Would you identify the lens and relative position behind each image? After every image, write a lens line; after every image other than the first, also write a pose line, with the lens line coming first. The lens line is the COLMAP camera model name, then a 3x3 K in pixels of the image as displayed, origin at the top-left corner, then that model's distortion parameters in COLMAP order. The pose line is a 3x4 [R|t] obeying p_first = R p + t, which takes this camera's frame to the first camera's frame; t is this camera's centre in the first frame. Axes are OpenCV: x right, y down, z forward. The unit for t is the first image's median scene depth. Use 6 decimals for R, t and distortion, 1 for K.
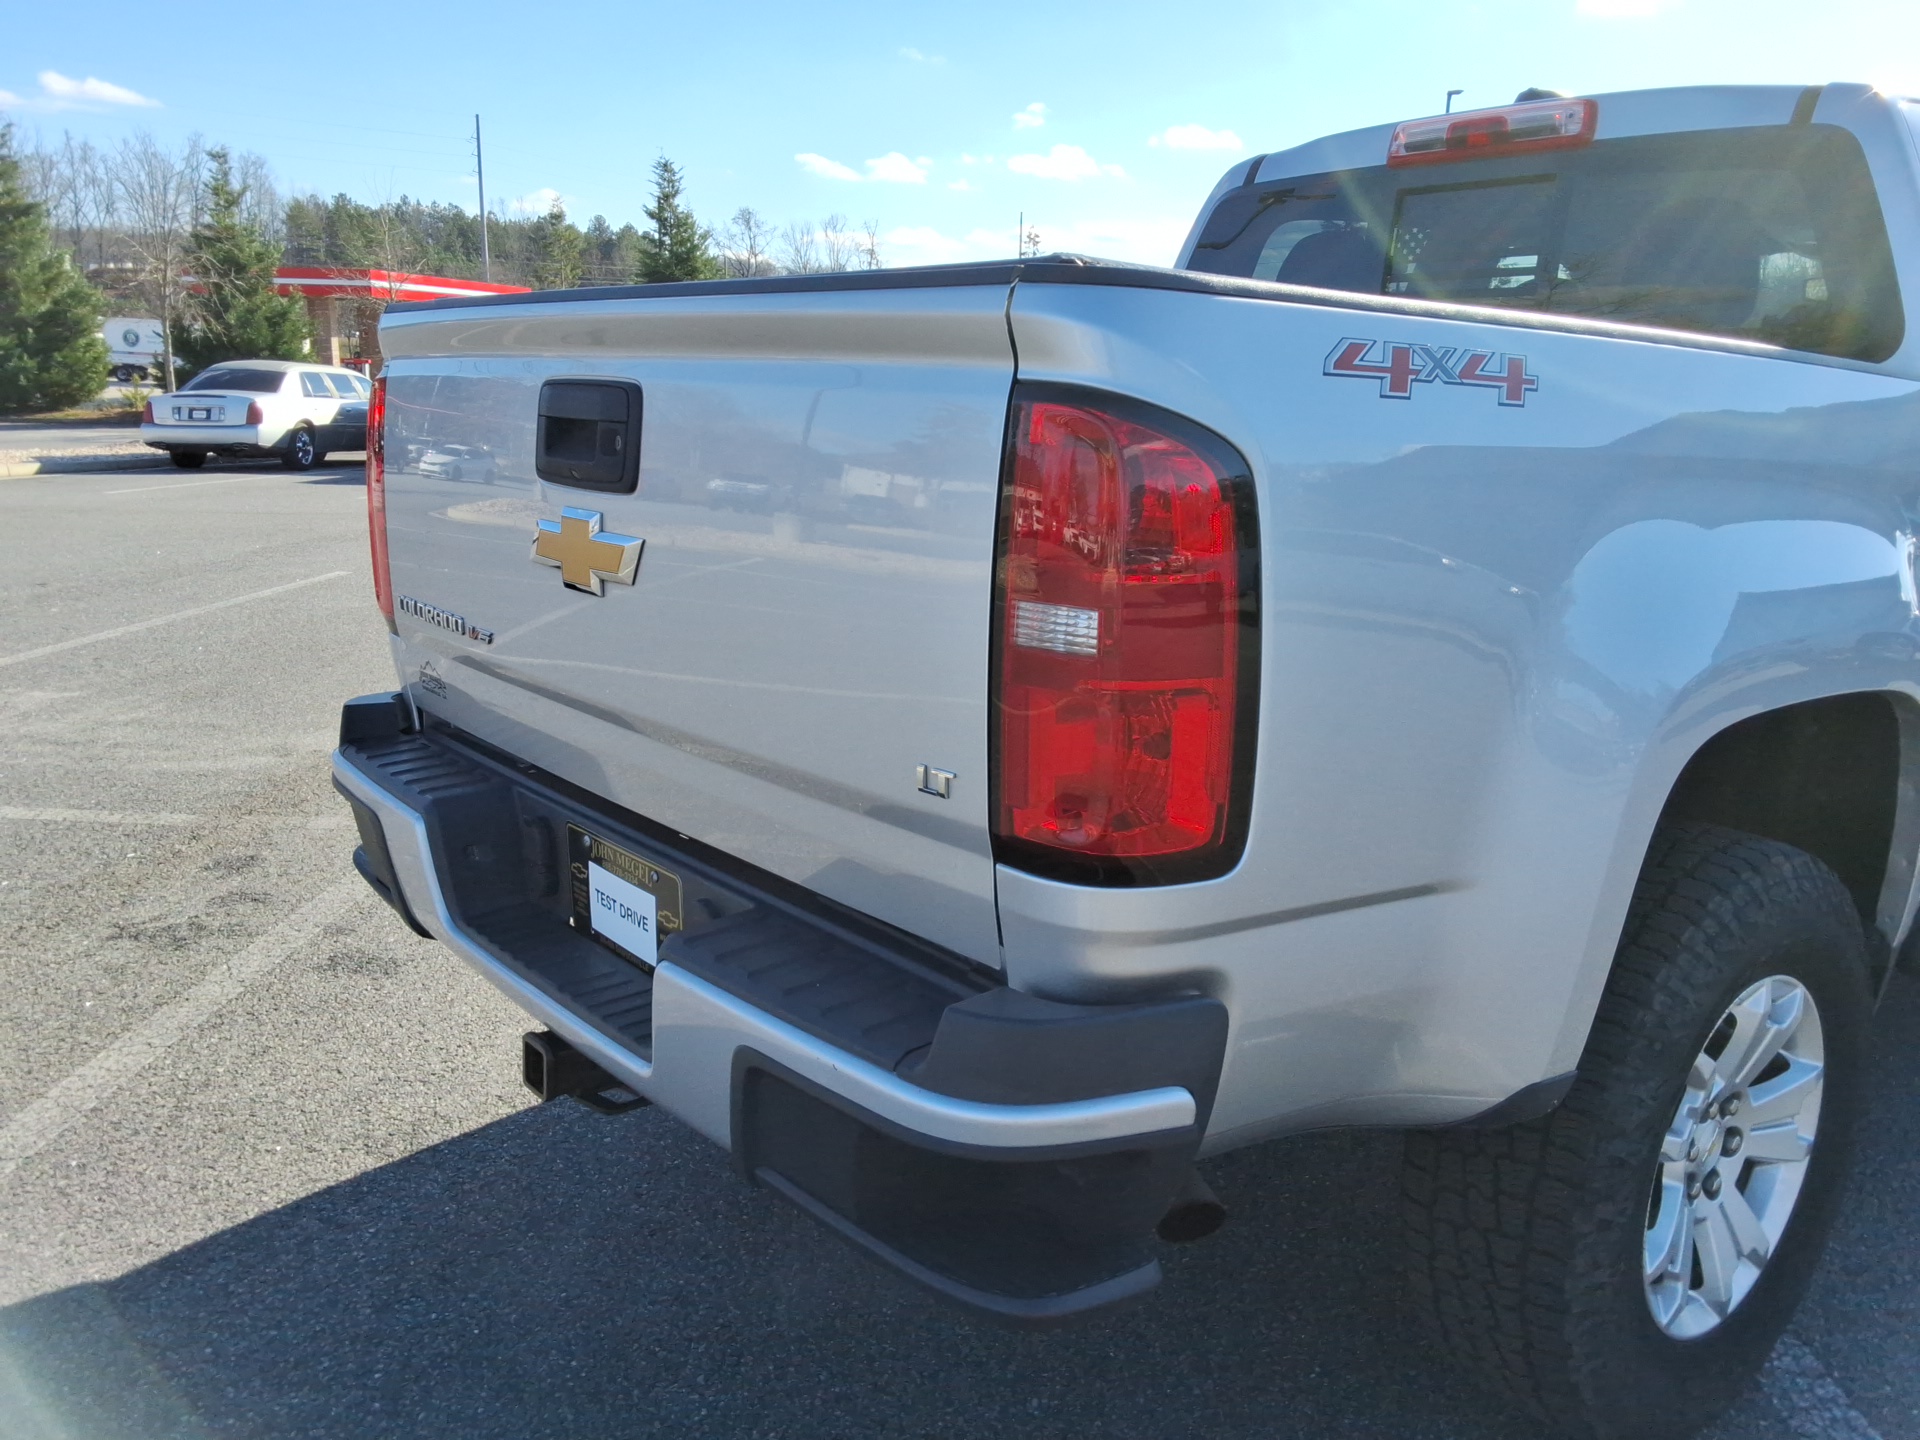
lens RADIAL K [[1527.6, 0, 971.8], [0, 1527.6, 701.2], [0, 0, 1]] dist [0.135451, -0.218829]
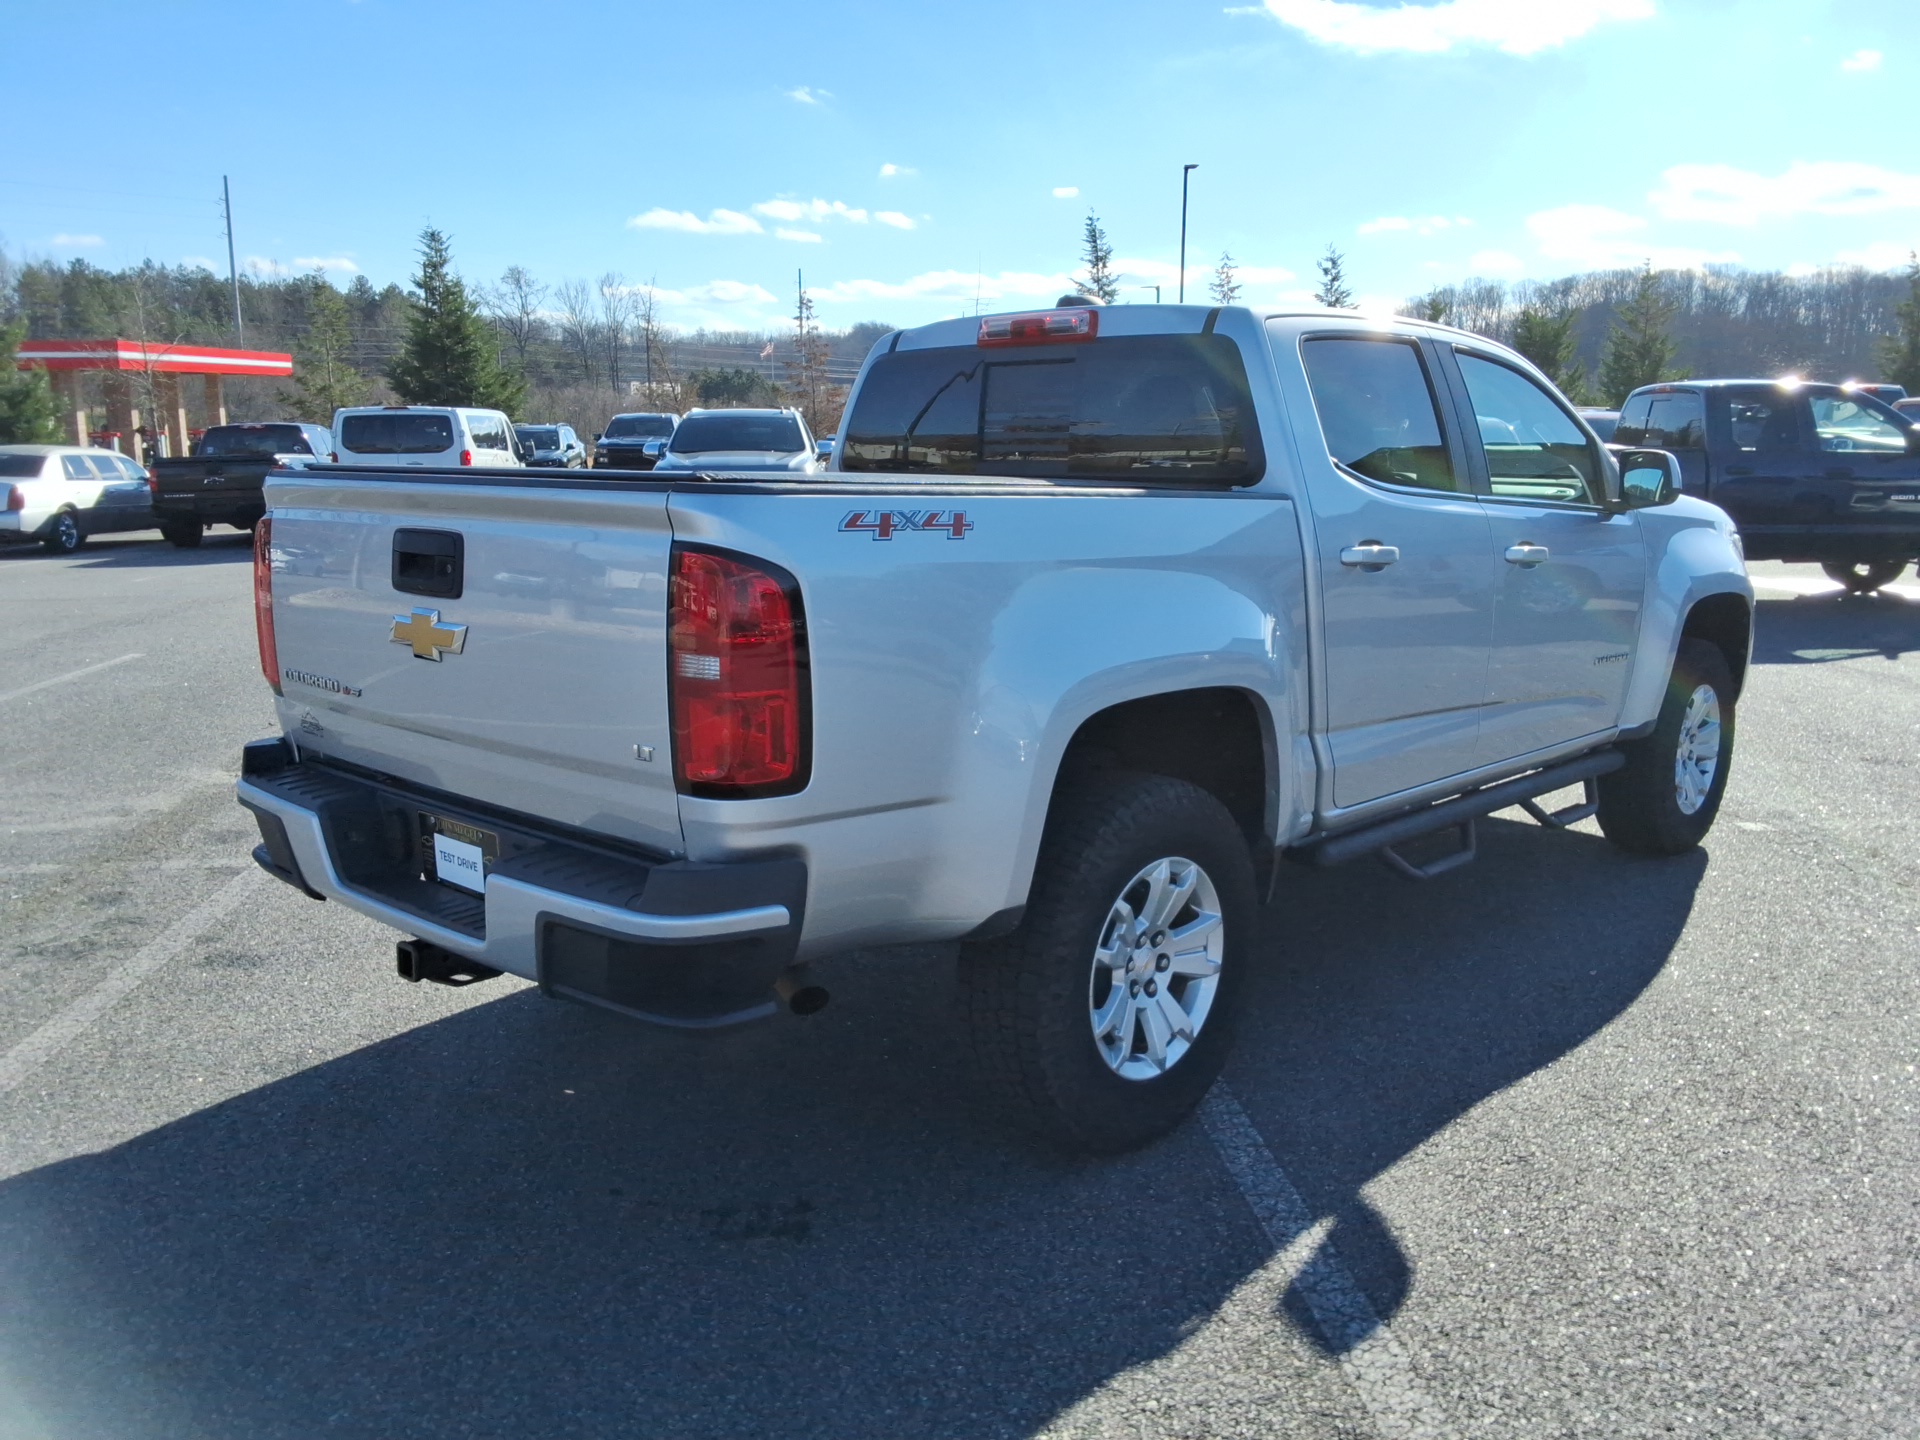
lens RADIAL K [[1527.6, 0, 971.8], [0, 1527.6, 701.2], [0, 0, 1]] dist [0.135451, -0.218829]
pose [[0.990522, -0.045755, 0.129509, 0.084437], [0.050059, 0.998291, -0.030169, 0.042453], [-0.127908, 0.036366, 0.991119, -0.573277]]
